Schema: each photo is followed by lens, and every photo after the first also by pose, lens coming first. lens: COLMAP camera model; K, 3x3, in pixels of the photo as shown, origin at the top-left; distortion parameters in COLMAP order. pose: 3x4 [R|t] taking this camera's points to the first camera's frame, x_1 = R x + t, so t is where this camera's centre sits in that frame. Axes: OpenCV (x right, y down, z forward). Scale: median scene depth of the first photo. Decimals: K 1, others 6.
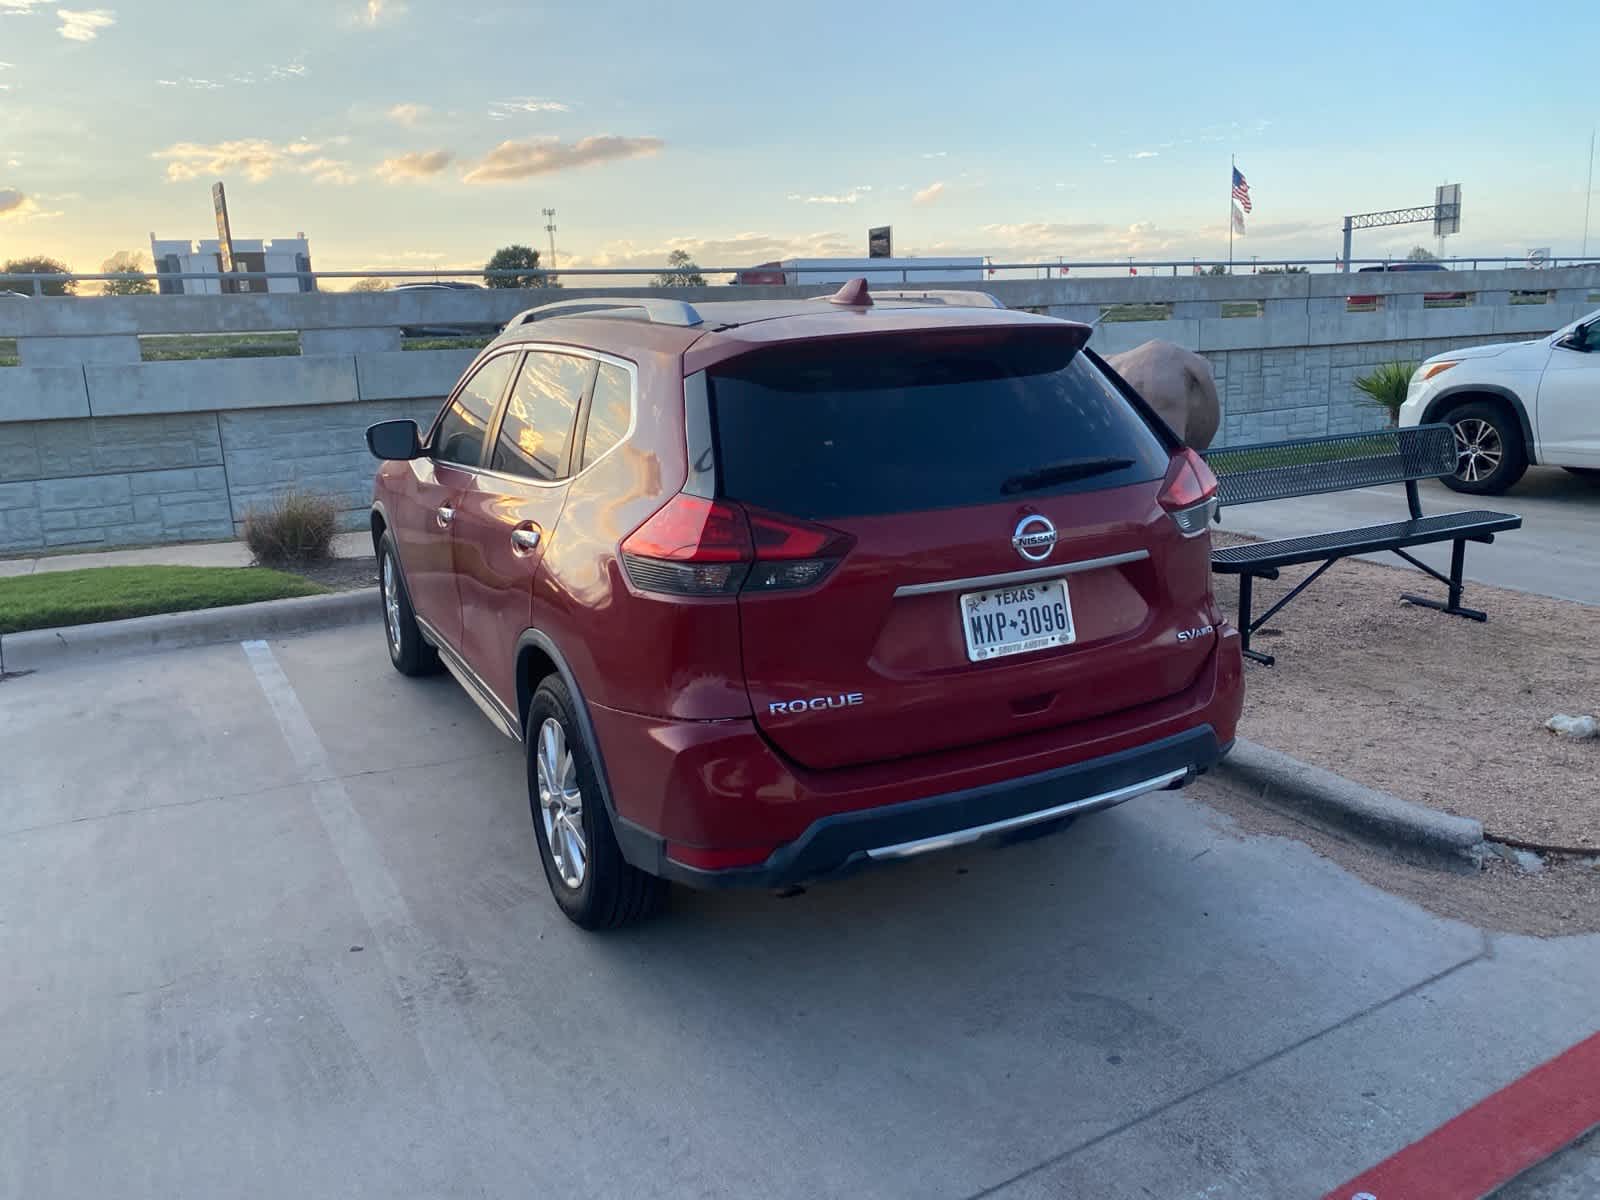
lens RADIAL K [[1214.1, 0, 800.0], [0, 1214.1, 600.0], [0, 0, 1]] dist [0.025095, -0.015121]
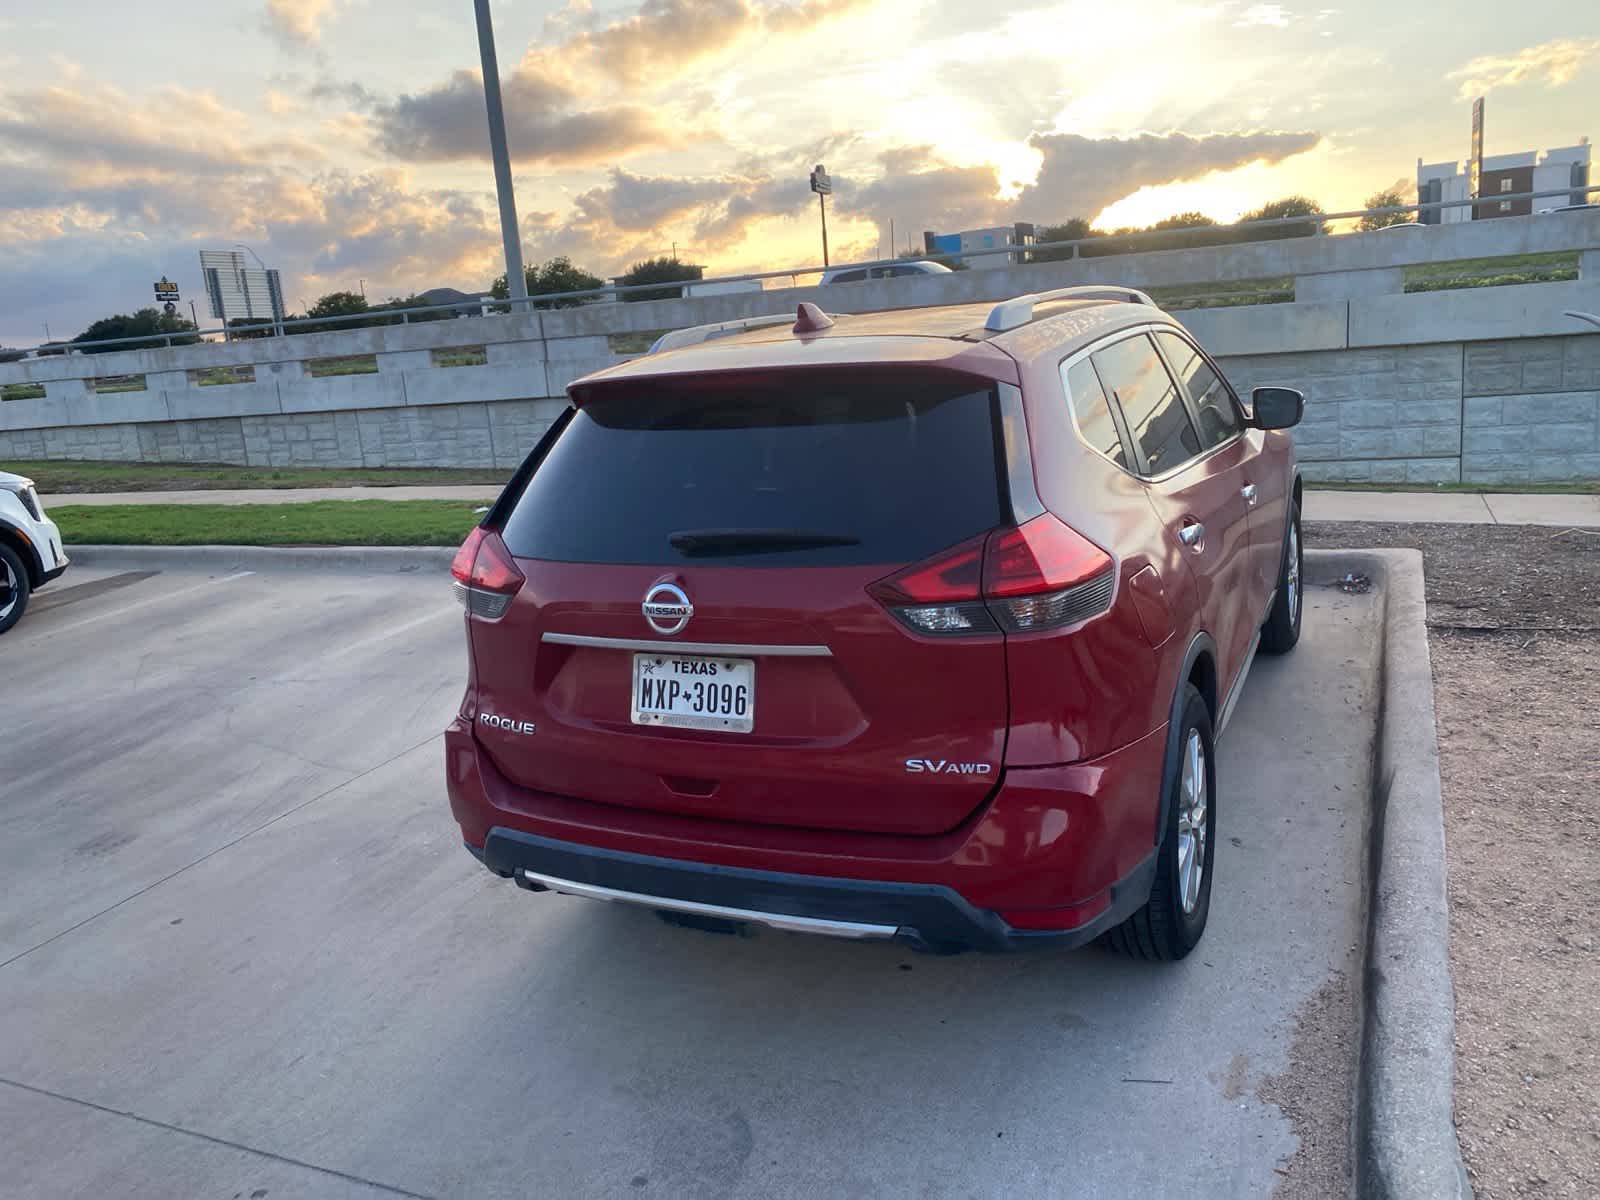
lens RADIAL K [[1210.0, 0, 795.9], [0, 1210.0, 603.0], [0, 0, 1]] dist [0.009375, -0.007213]
pose [[0.592721, 0.169822, -0.787301, 0.761431], [-0.121021, 0.985199, 0.121398, -0.139310], [0.796264, 0.023324, 0.604500, 0.414272]]
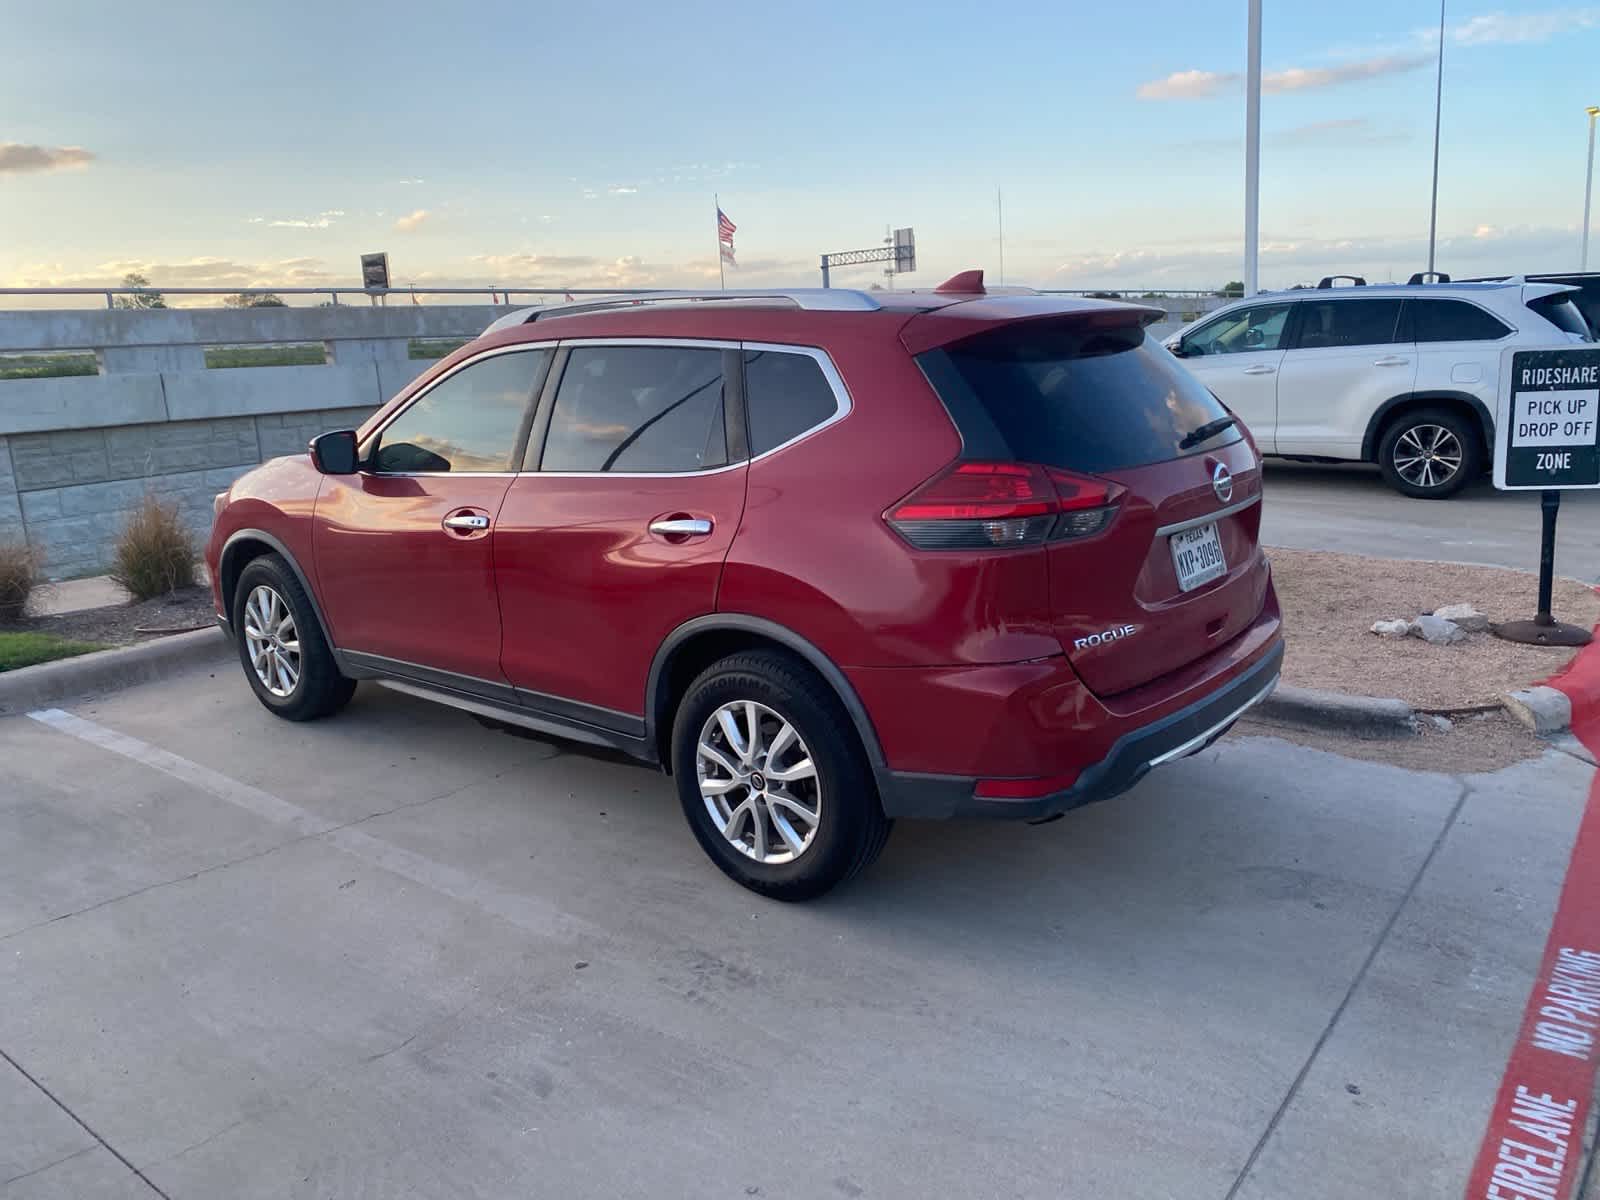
lens RADIAL K [[1214.1, 0, 800.0], [0, 1214.1, 600.0], [0, 0, 1]] dist [0.025095, -0.015121]
pose [[0.922275, -0.087781, 0.376435, -0.510382], [0.096820, 0.995289, -0.005120, 0.022711], [-0.374212, 0.041168, 0.926429, 0.042082]]
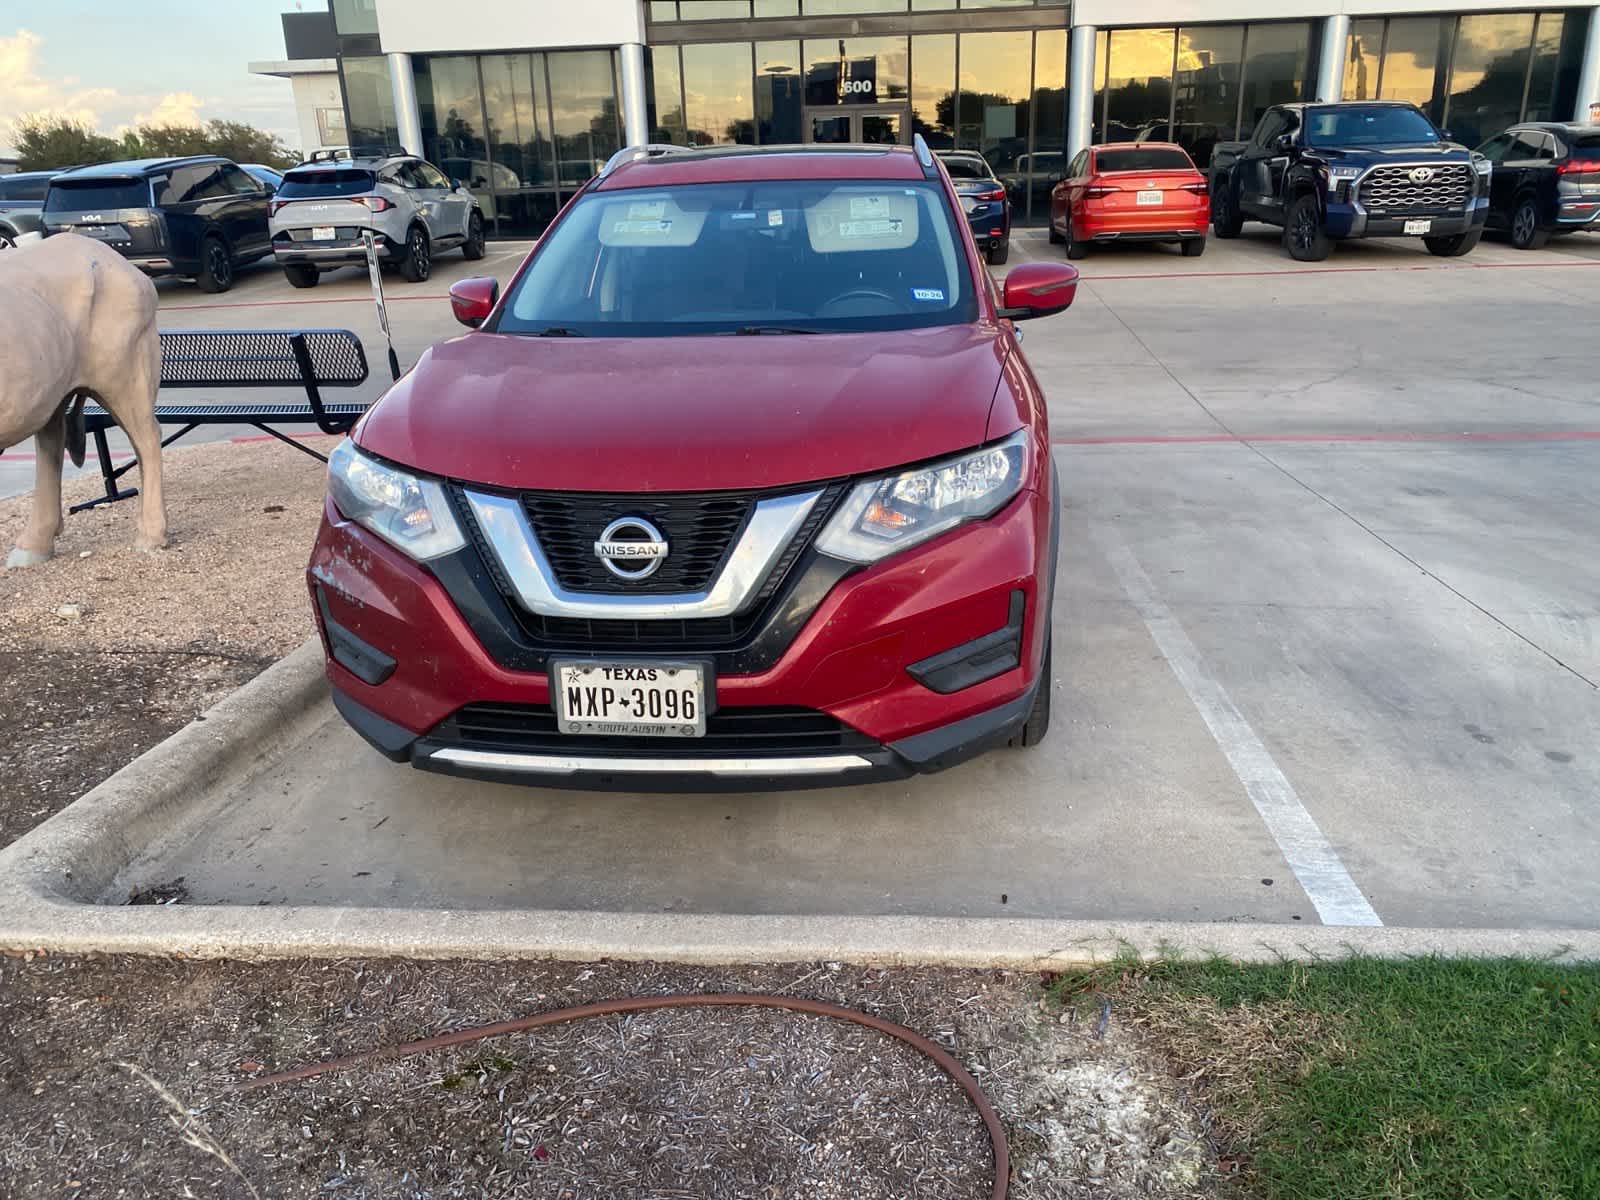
lens RADIAL K [[1214.1, 0, 800.0], [0, 1214.1, 600.0], [0, 0, 1]] dist [0.025095, -0.015121]
pose [[-0.824923, -0.118048, 0.552781, -0.917420], [0.189646, 0.863462, 0.467406, -0.489747], [-0.532482, 0.490407, -0.689902, 2.382571]]
